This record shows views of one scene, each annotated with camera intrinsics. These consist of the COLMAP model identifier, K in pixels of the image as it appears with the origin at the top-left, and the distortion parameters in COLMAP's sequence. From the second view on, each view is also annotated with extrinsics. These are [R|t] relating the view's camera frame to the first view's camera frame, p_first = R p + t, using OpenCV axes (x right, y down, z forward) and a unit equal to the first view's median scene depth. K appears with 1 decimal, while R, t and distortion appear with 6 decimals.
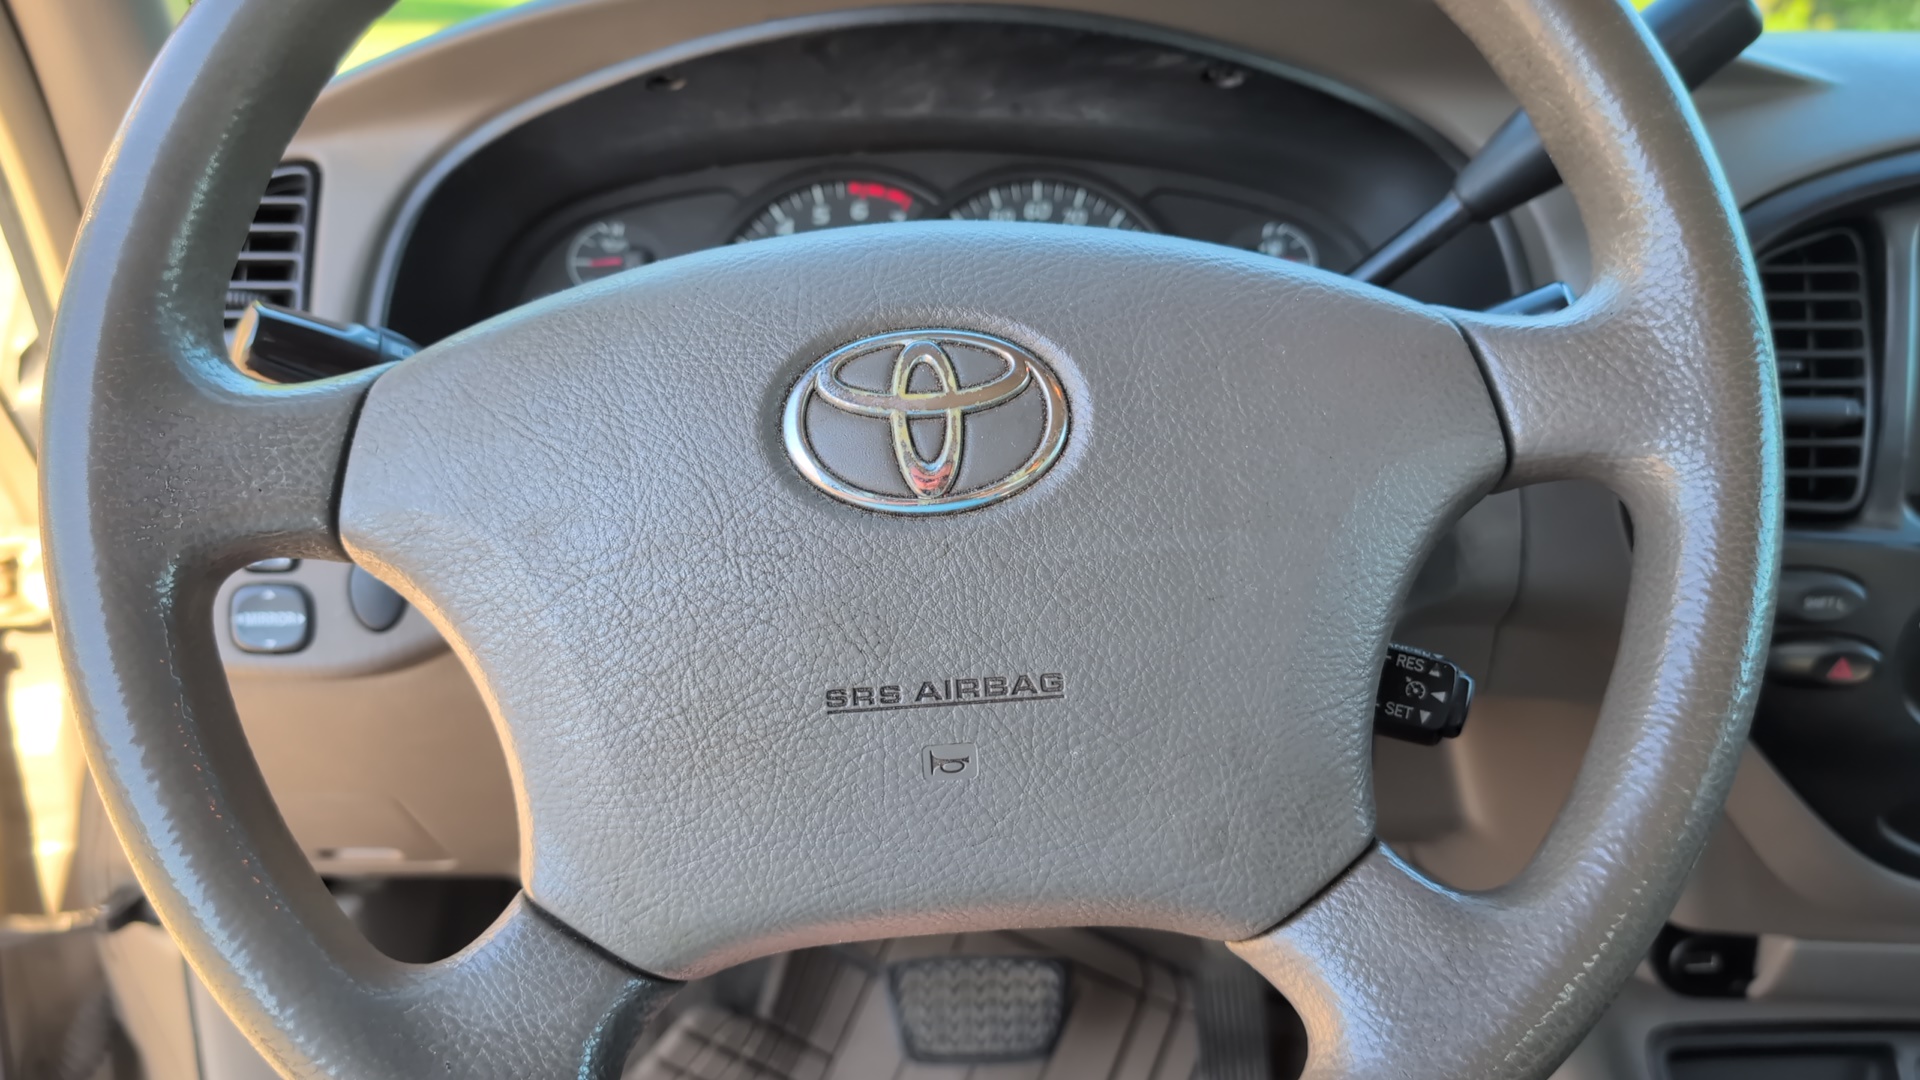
lens RADIAL K [[1553.5, 0, 968.2], [0, 1553.5, 529.7], [0, 0, 1]] dist [-0.020360, -0.008579]
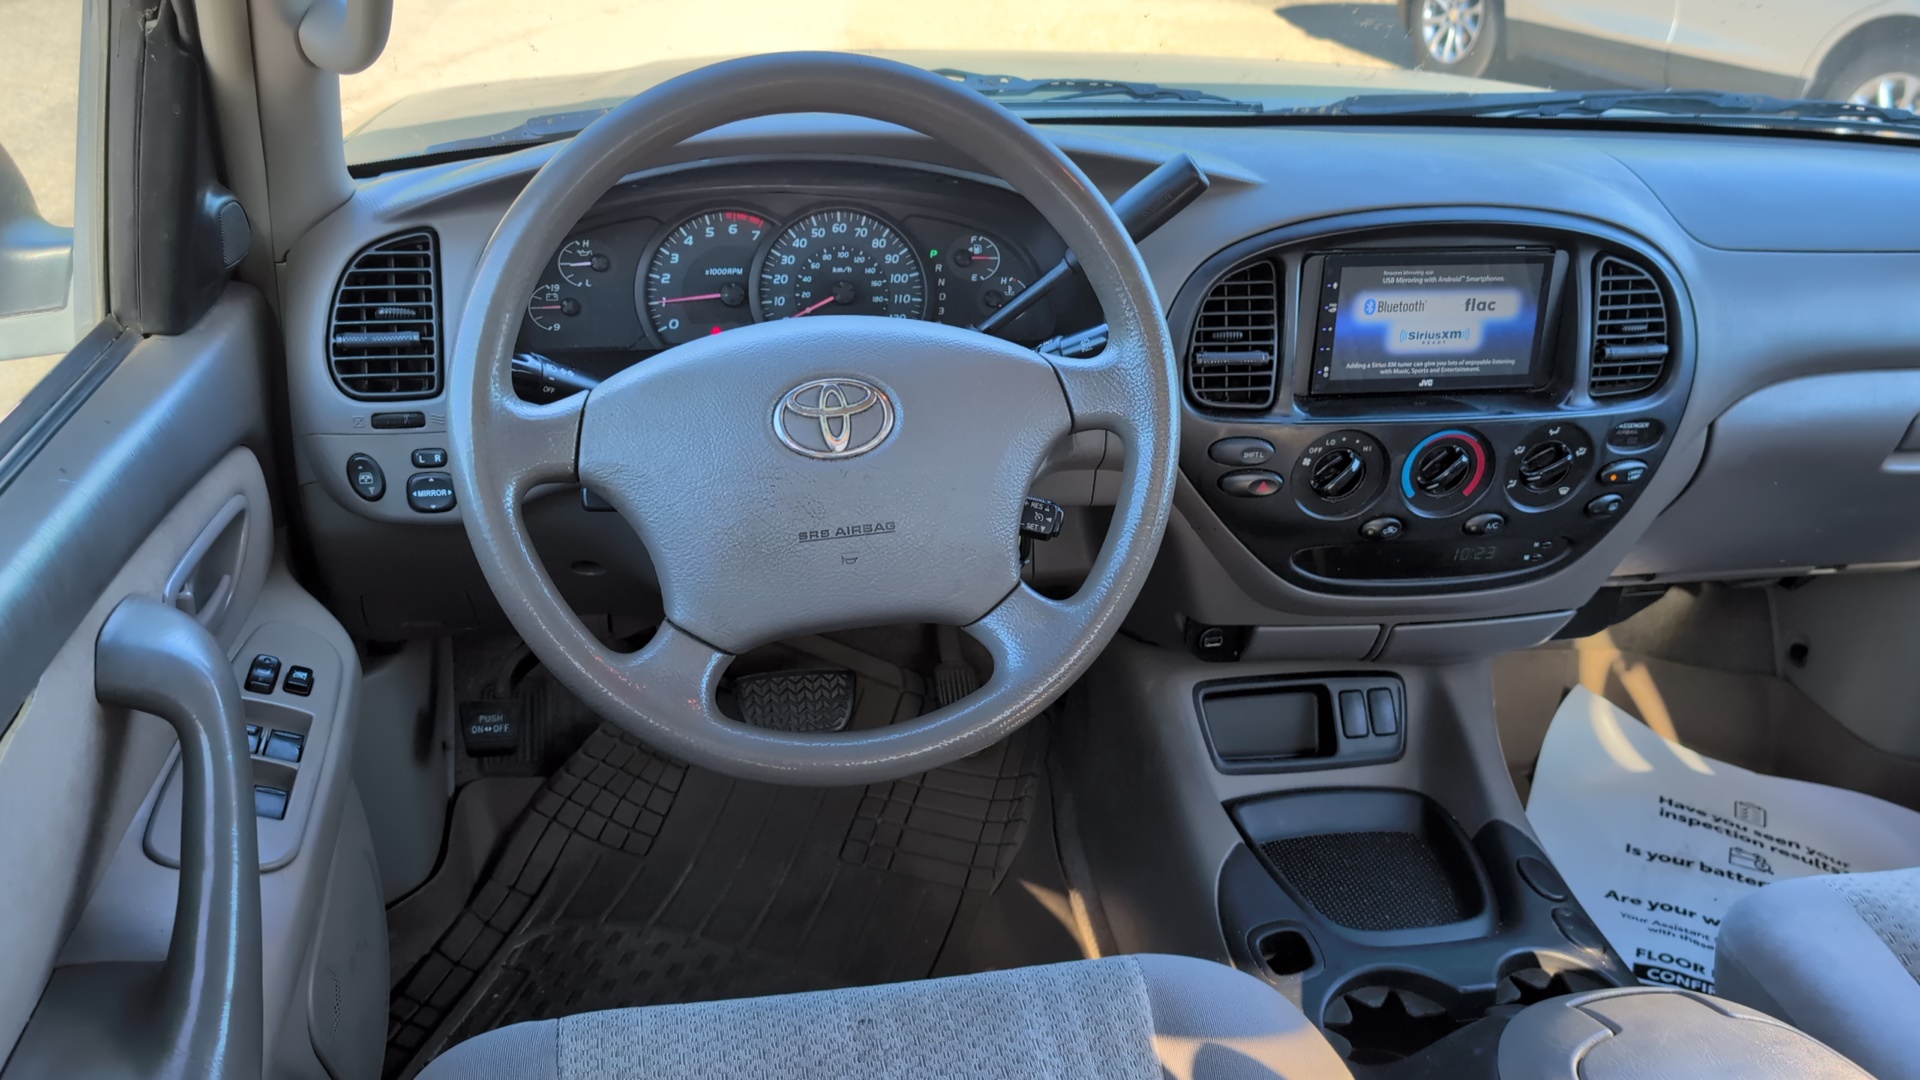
lens RADIAL K [[1405.6, 0, 960.0], [0, 1405.6, 540.0], [0, 0, 1]] dist [0.031458, -0.002990]
pose [[0.983917, -0.042654, 0.173461, -0.131932], [0.015227, 0.987566, 0.156466, -0.132949], [-0.177978, -0.151308, 0.972332, -0.702843]]
